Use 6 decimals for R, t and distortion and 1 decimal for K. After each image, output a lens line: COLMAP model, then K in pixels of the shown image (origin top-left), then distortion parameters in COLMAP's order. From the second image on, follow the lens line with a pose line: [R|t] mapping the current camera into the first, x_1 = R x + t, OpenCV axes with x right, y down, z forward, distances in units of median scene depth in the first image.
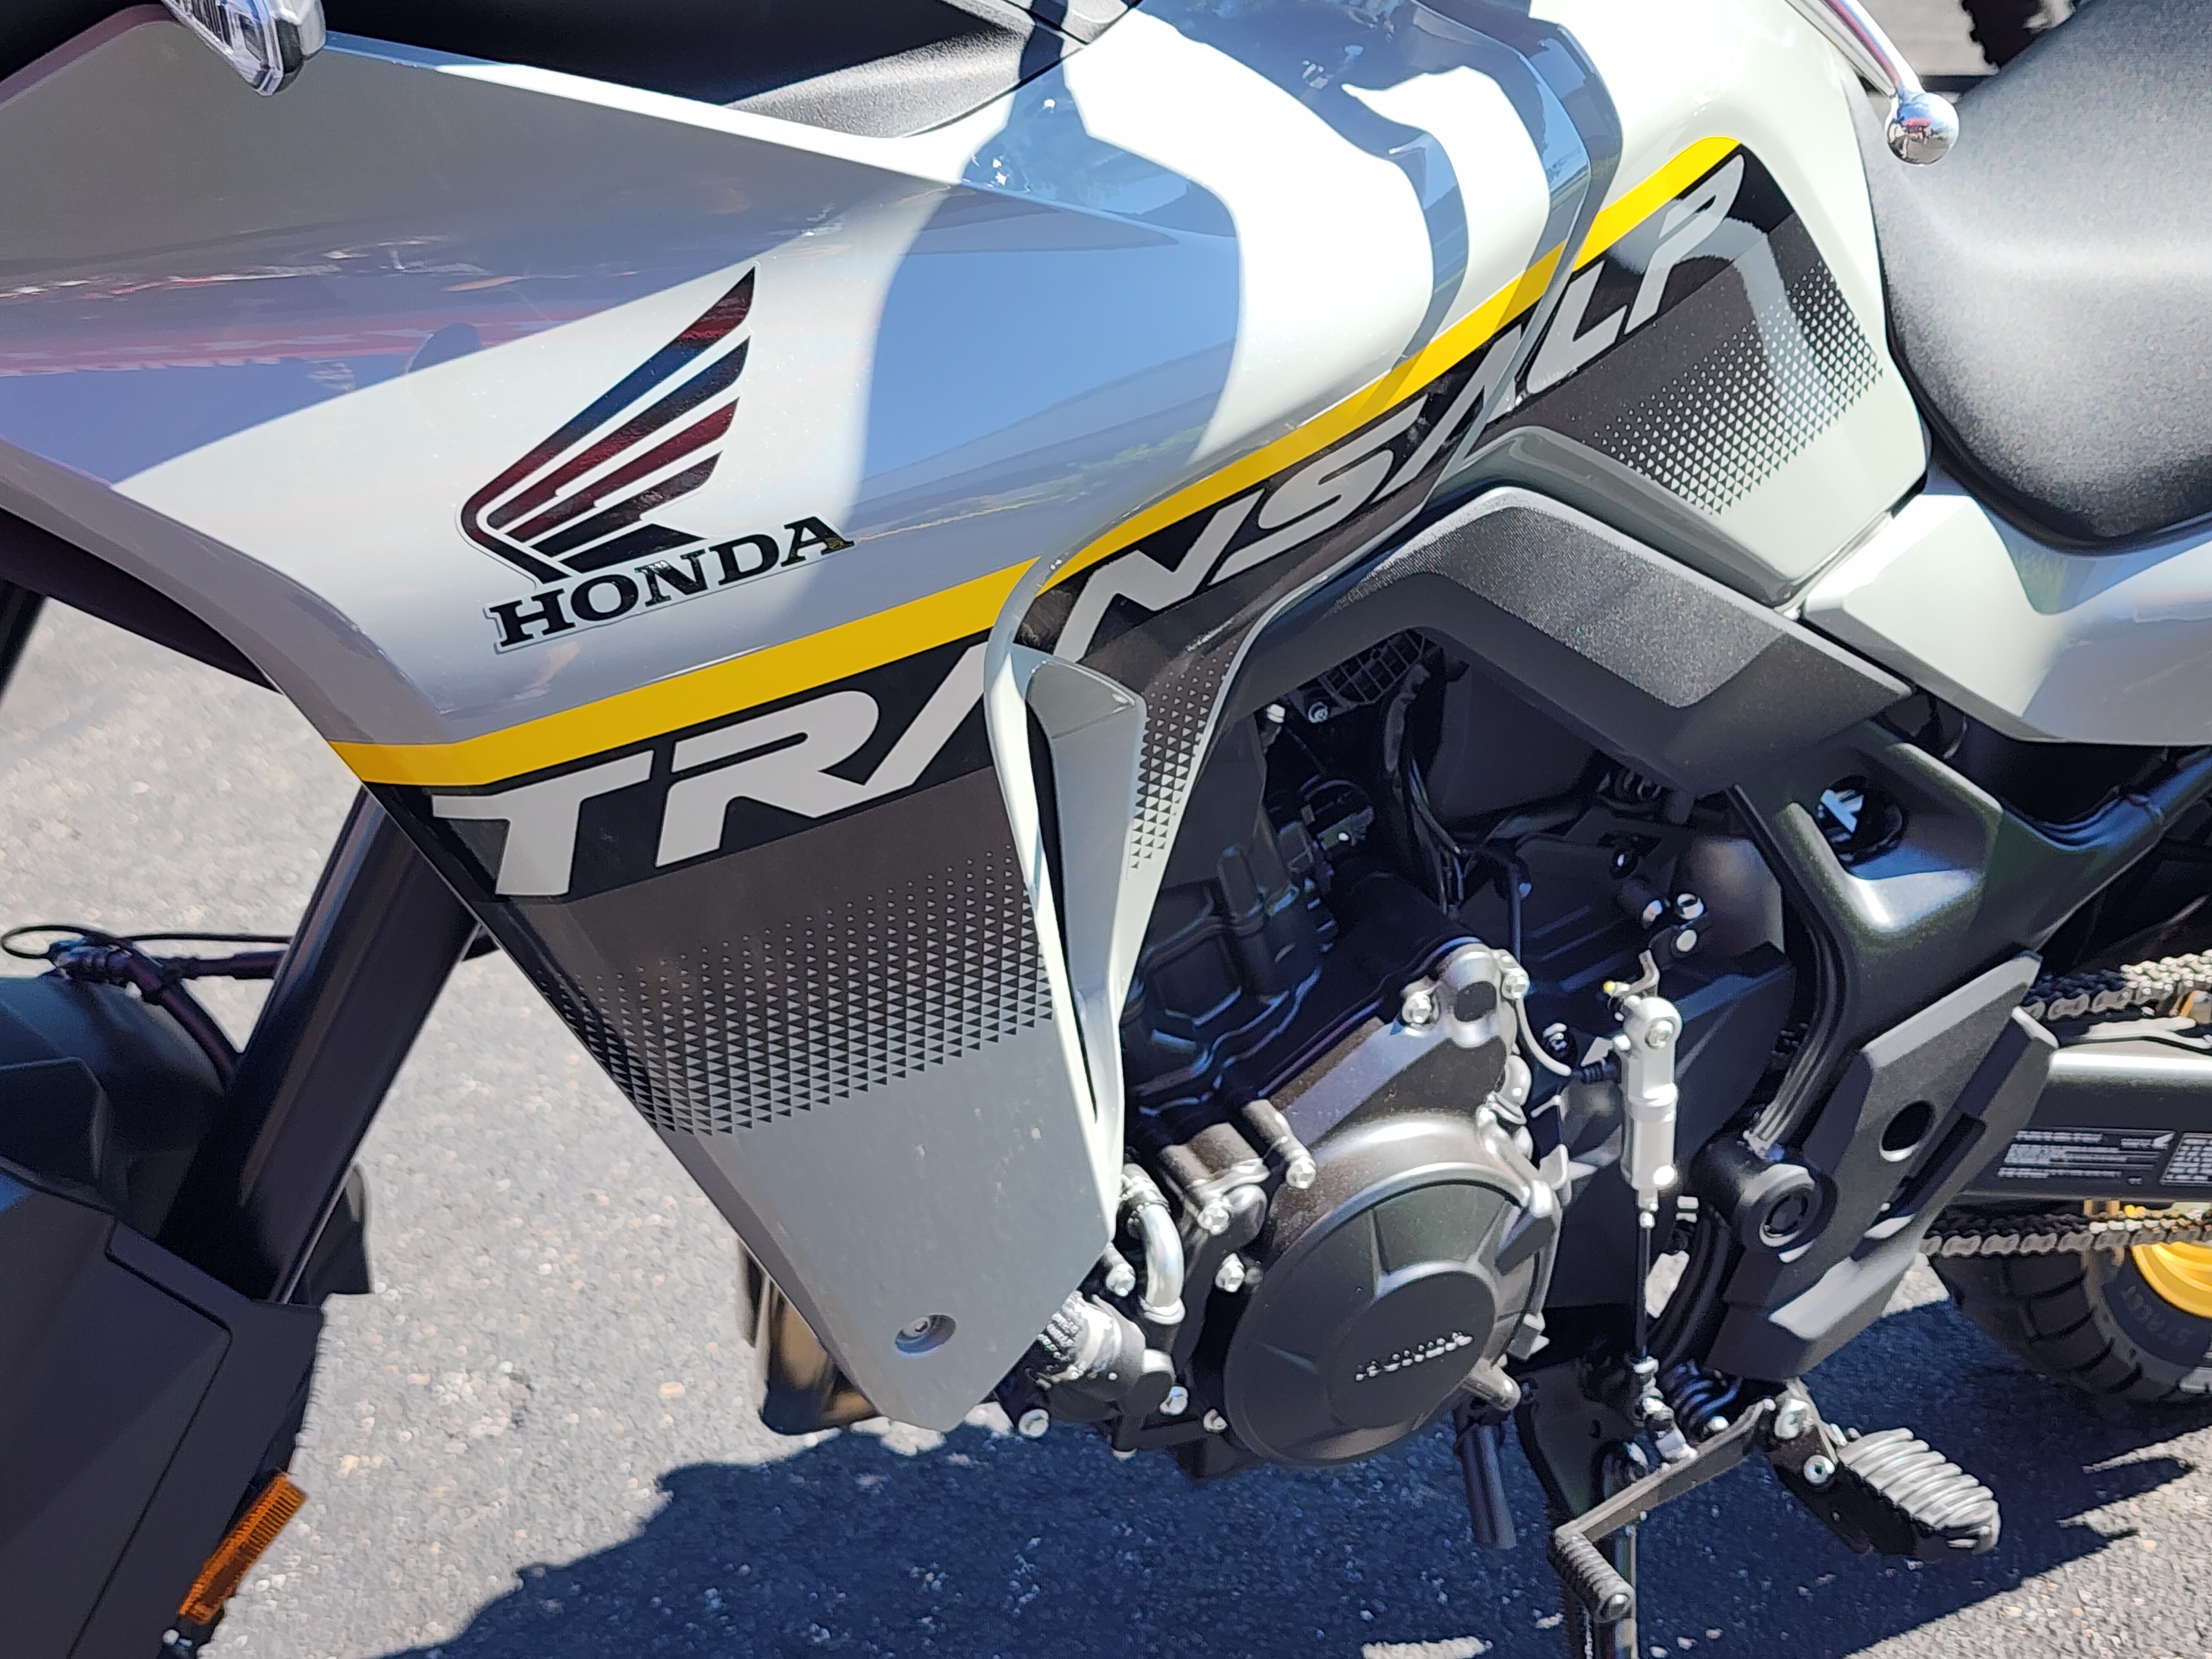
lens RADIAL K [[2884.0, 0, 1071.1], [0, 2884.0, 863.1], [0, 0, 1]] dist [0.083411, 0.000000]
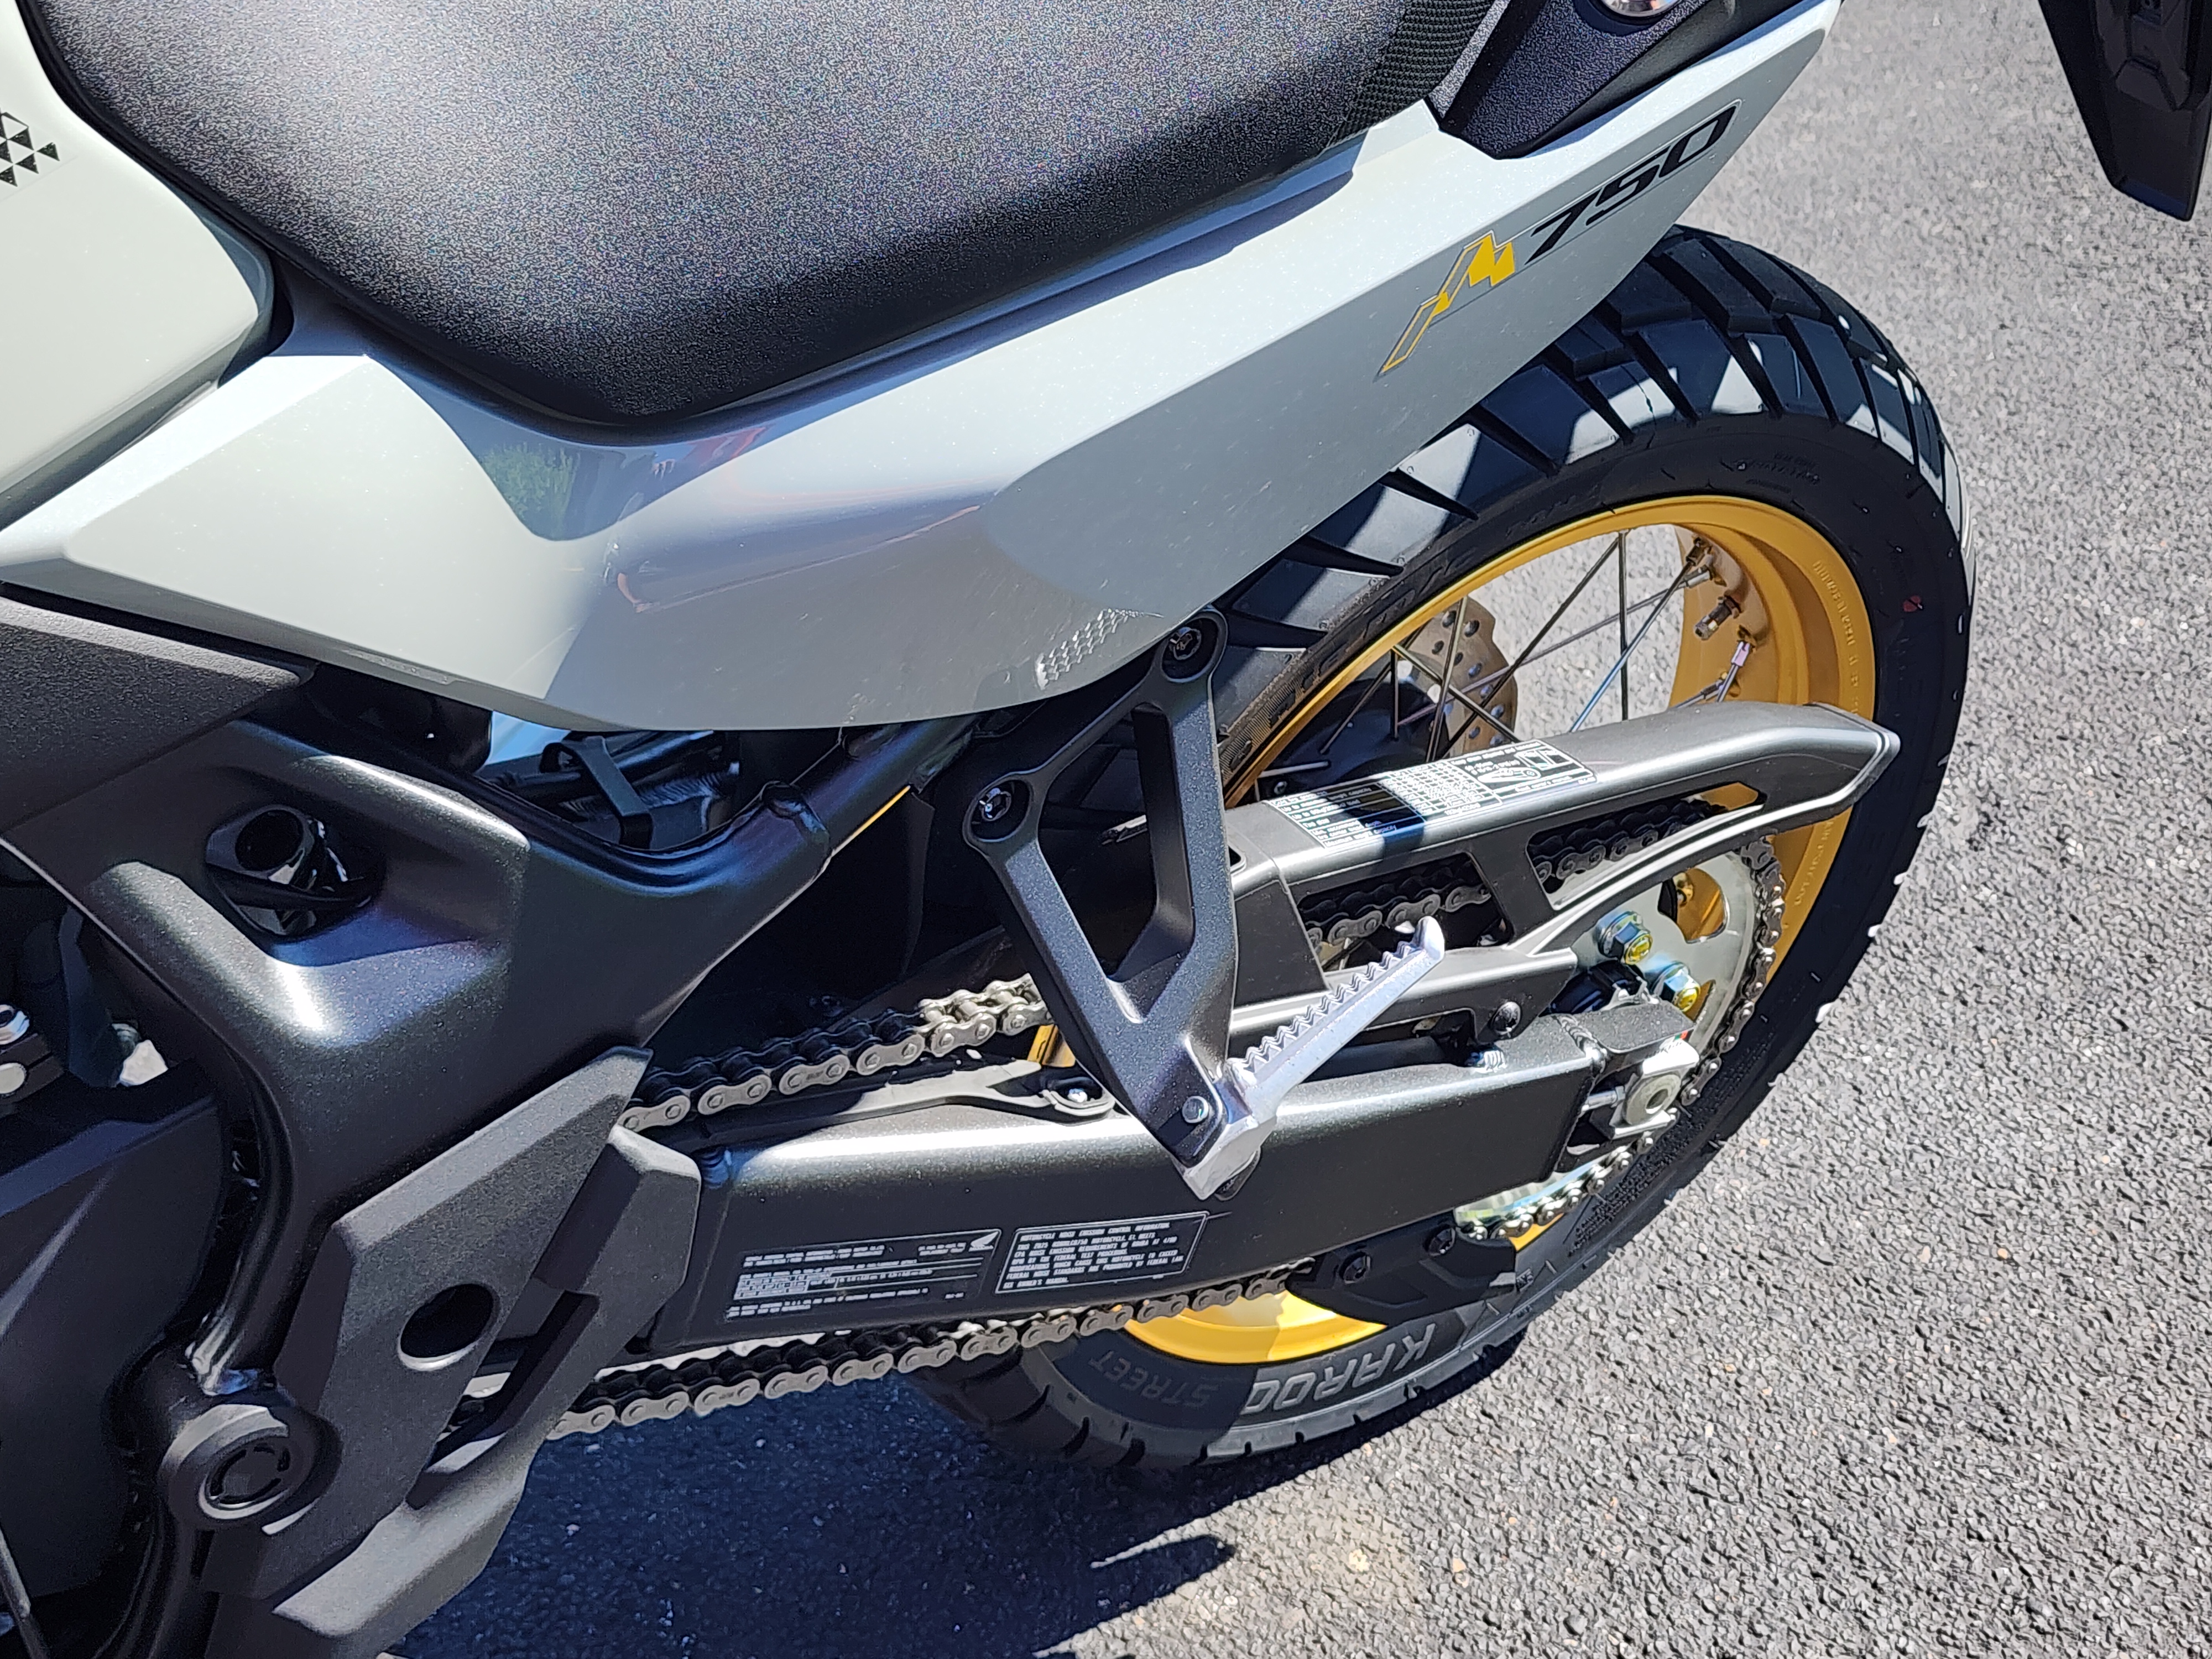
lens RADIAL K [[2884.0, 0, 1076.0], [0, 2884.0, 822.4], [0, 0, 1]] dist [0.083411, 0.000000]
pose [[0.993270, -0.034438, 0.110587, 0.351292], [0.025366, 0.996275, 0.082420, -0.068802], [-0.113013, -0.079060, 0.990443, 0.341480]]
